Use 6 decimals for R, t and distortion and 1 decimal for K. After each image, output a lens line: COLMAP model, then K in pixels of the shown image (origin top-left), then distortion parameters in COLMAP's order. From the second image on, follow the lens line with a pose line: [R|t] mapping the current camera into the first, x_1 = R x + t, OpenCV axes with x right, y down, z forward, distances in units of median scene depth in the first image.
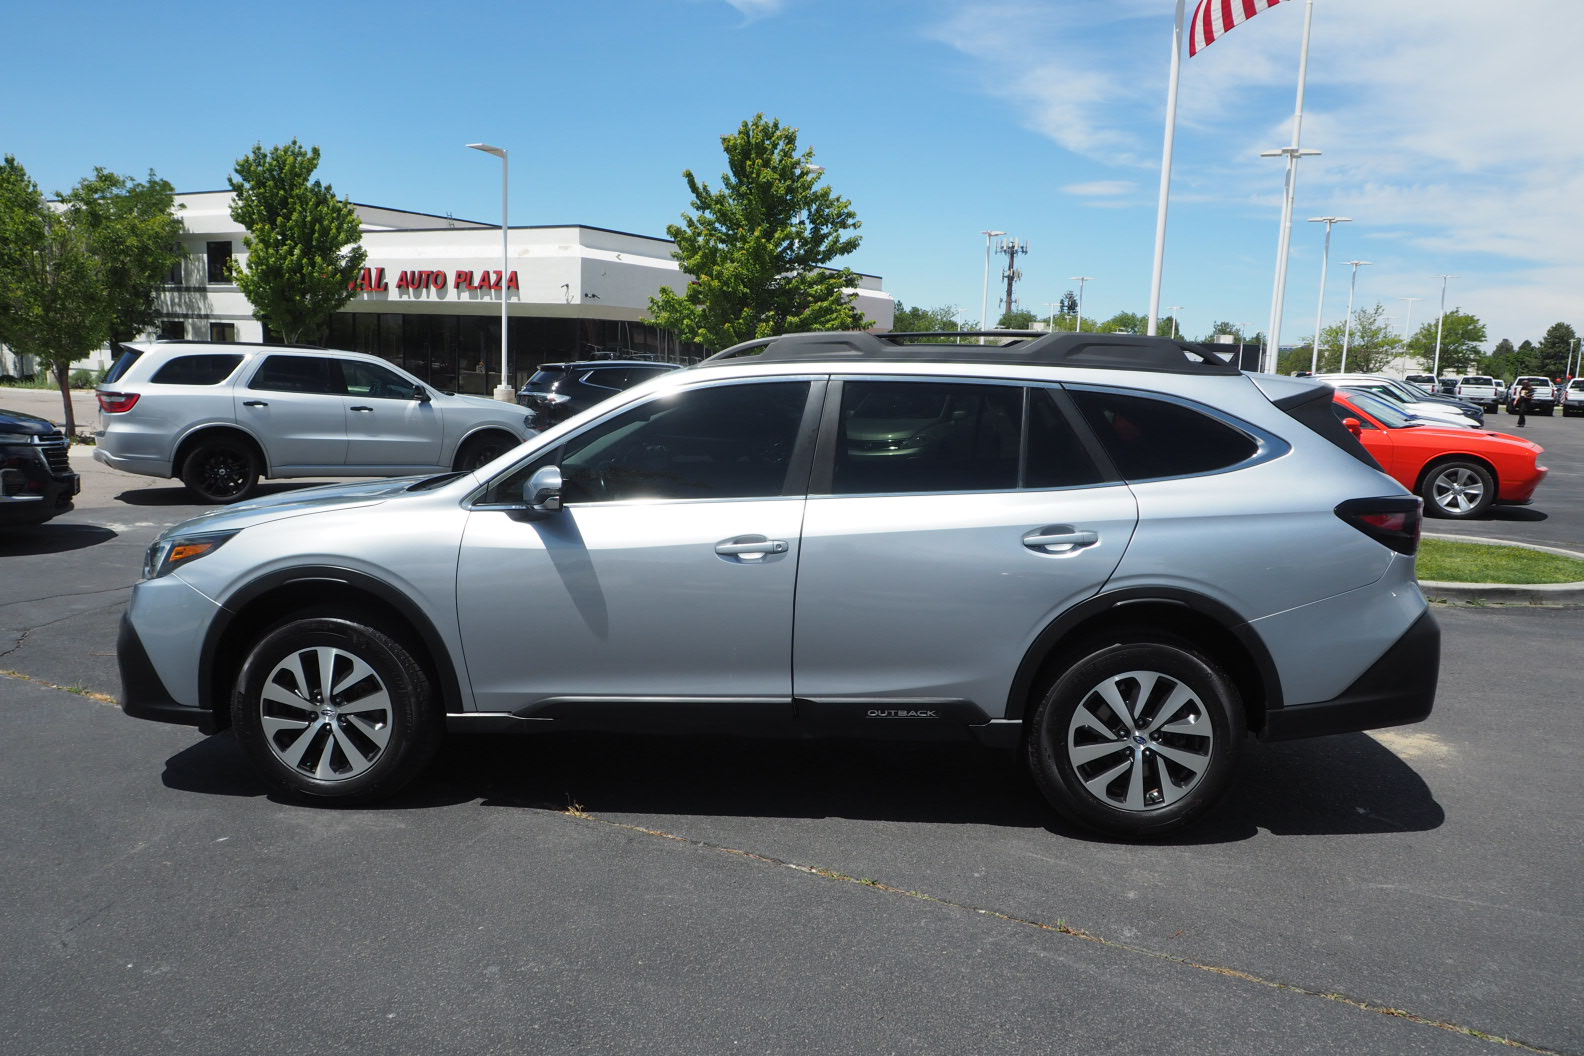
lens RADIAL K [[1137.7, 0, 782.5], [0, 1137.7, 522.5], [0, 0, 1]] dist [-0.027410, -0.003602]
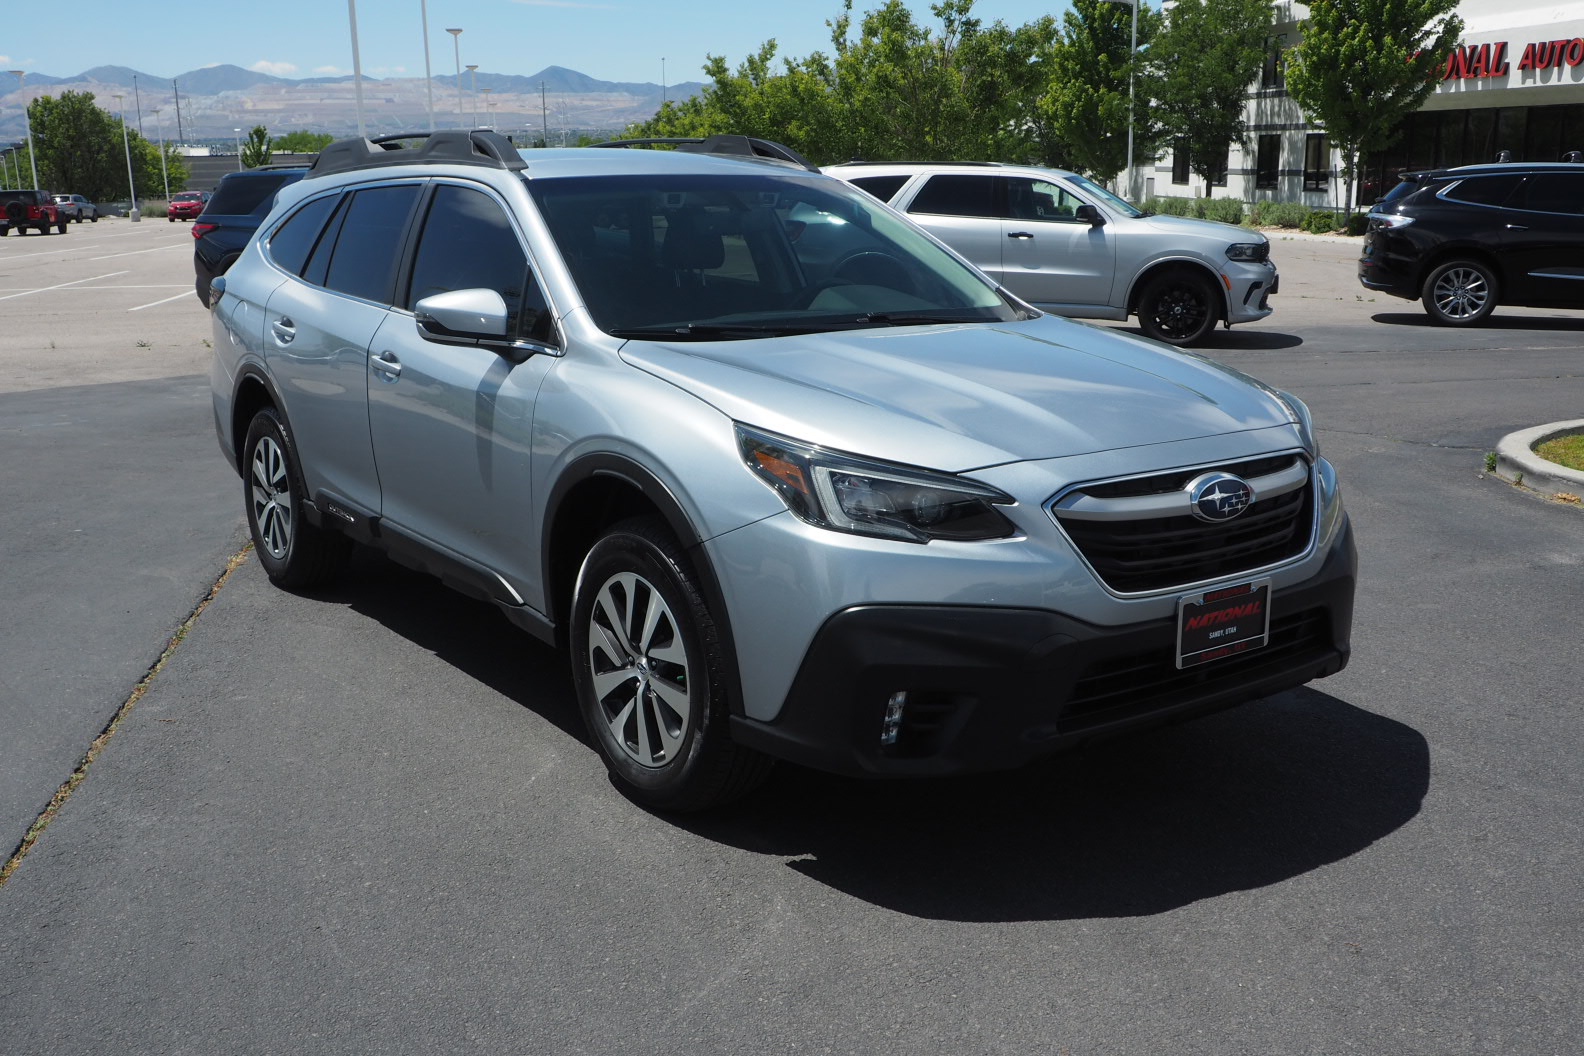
lens RADIAL K [[1524.9, 0, 778.3], [0, 1524.9, 538.1], [0, 0, 1]] dist [-0.016021, 0.000000]
pose [[0.611408, 0.143715, -0.778155, 0.196960], [-0.074759, 0.989462, 0.124002, -0.001441], [0.787776, -0.017642, 0.615709, 0.065116]]
